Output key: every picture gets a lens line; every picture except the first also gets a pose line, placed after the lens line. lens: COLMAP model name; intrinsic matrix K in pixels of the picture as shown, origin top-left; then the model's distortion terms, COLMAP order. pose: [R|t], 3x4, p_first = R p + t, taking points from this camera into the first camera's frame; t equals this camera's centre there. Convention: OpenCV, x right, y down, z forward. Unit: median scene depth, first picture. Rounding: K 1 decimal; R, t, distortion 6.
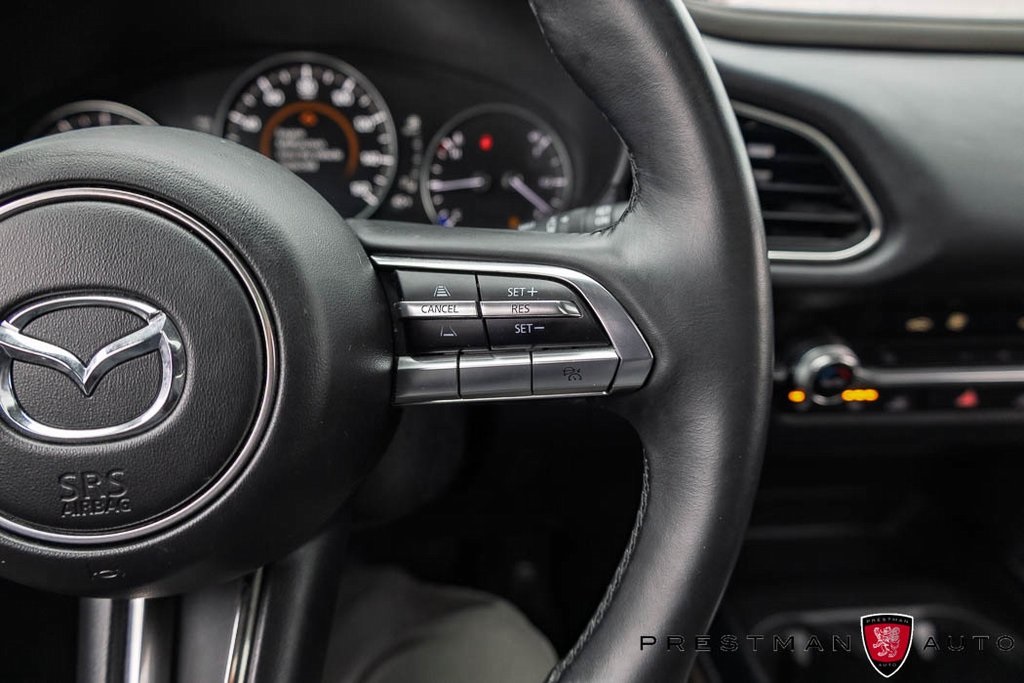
lens RADIAL K [[676.3, 0, 512.0], [0, 676.3, 341.5], [0, 0, 1]] dist [0.055612, 0.000951]
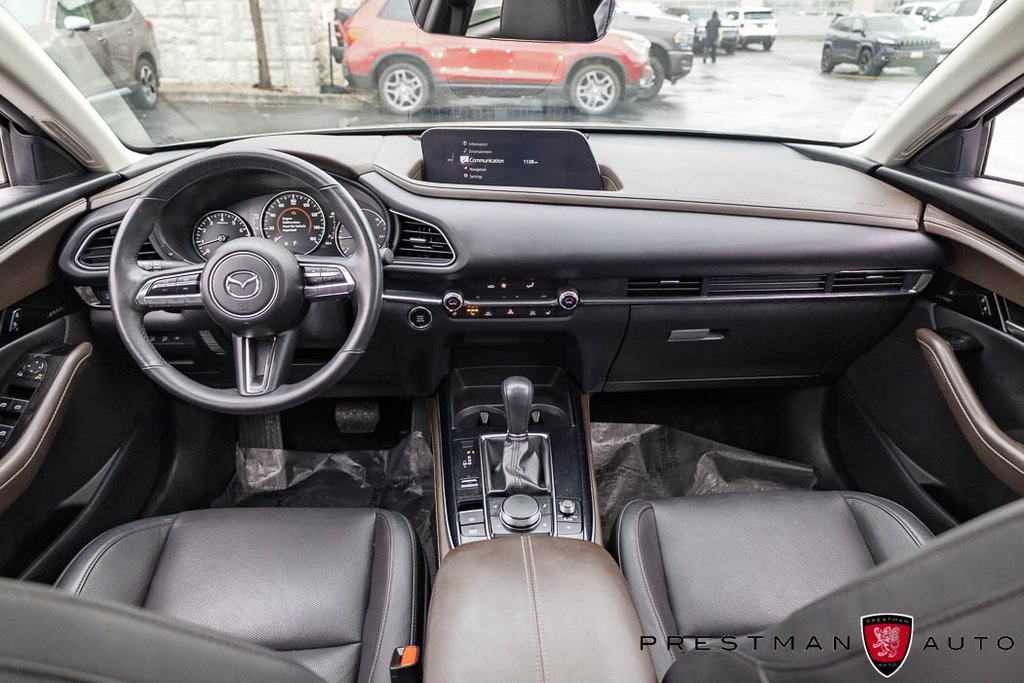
lens RADIAL K [[709.0, 0, 512.0], [0, 709.0, 341.5], [0, 0, 1]] dist [0.016427, 0.000717]
pose [[0.999226, -0.003150, -0.039223, 0.795454], [0.002544, 0.999877, -0.015480, 0.266921], [0.039267, 0.015368, 0.999111, -2.085106]]
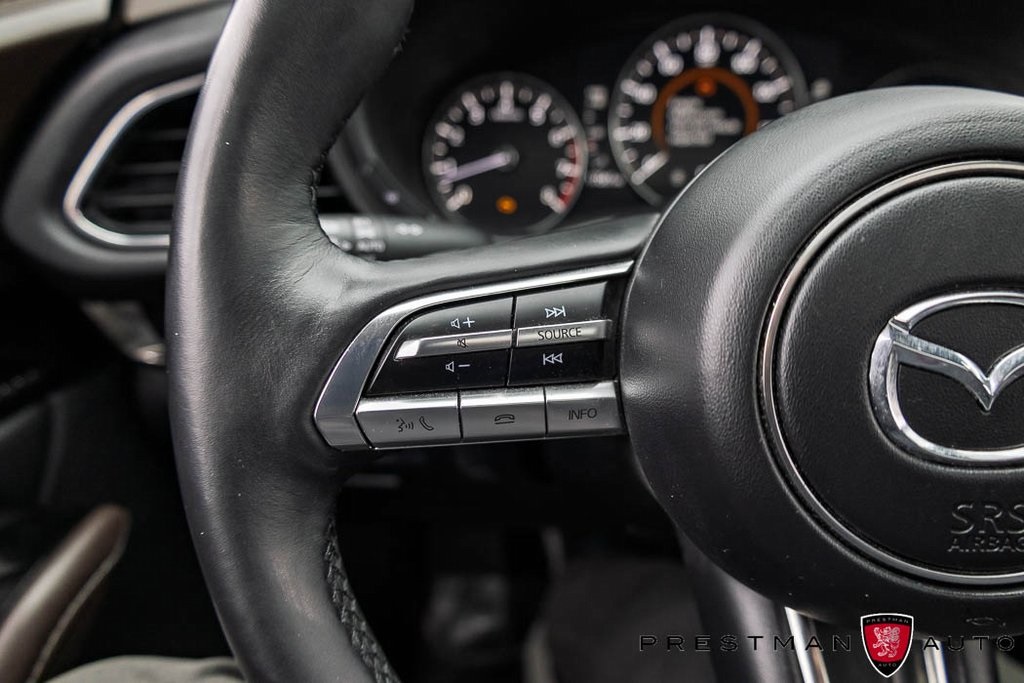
lens RADIAL K [[709.0, 0, 512.0], [0, 709.0, 341.5], [0, 0, 1]] dist [0.016427, 0.000717]
pose [[0.991431, 0.035647, -0.125670, -0.508699], [-0.033277, 0.999227, 0.020913, -0.001361], [0.126318, -0.016552, 0.991852, 0.035591]]
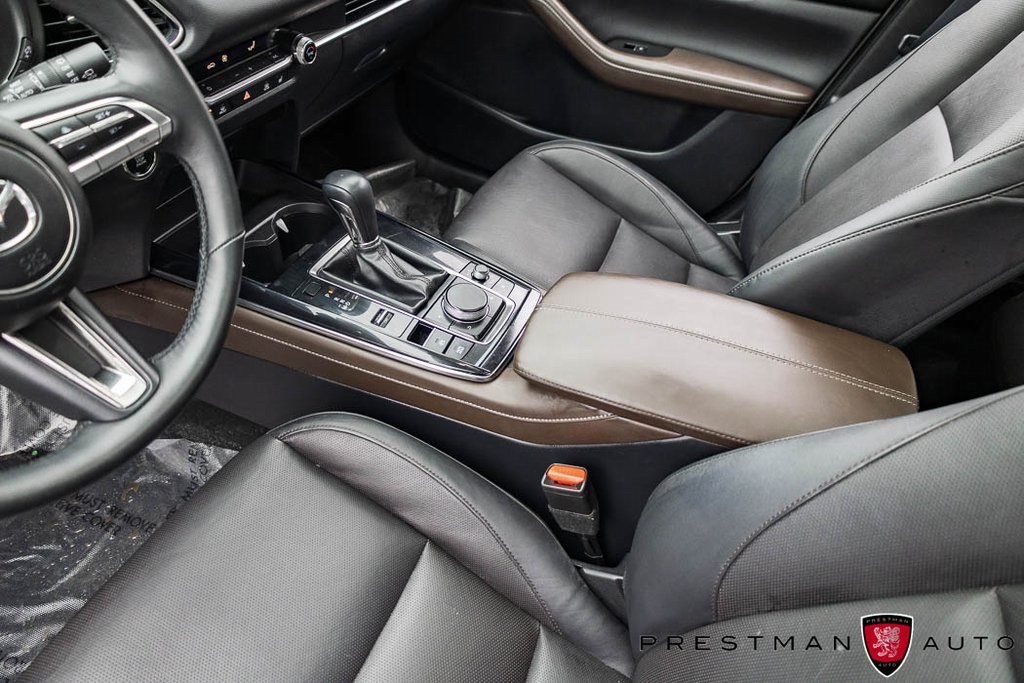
lens RADIAL K [[673.5, 0, 512.0], [0, 673.5, 341.5], [0, 0, 1]] dist [0.005758, 0.003983]
pose [[0.454205, -0.593351, 0.664555, -0.737230], [0.282427, 0.803363, 0.524255, -0.151023], [-0.844946, -0.050431, 0.532470, -0.771687]]
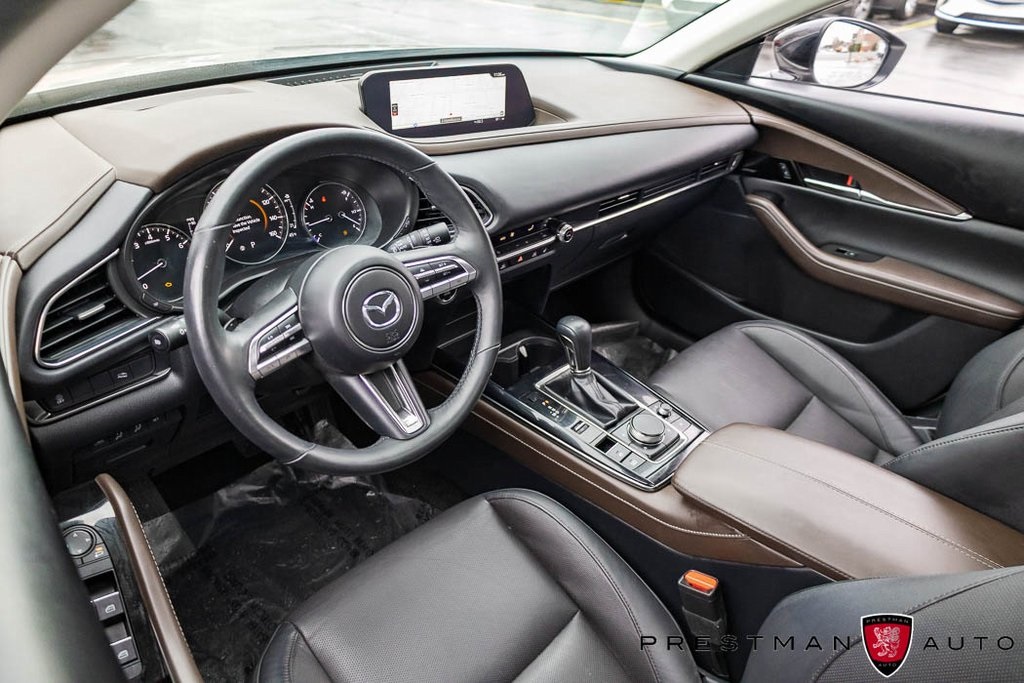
lens RADIAL K [[684.3, 0, 512.0], [0, 684.3, 341.5], [0, 0, 1]] dist [-0.016937, -0.000648]
pose [[0.747265, -0.329293, 0.577202, -1.181121], [0.239973, 0.943698, 0.227701, -0.254342], [-0.619684, -0.031641, 0.784213, -1.309322]]
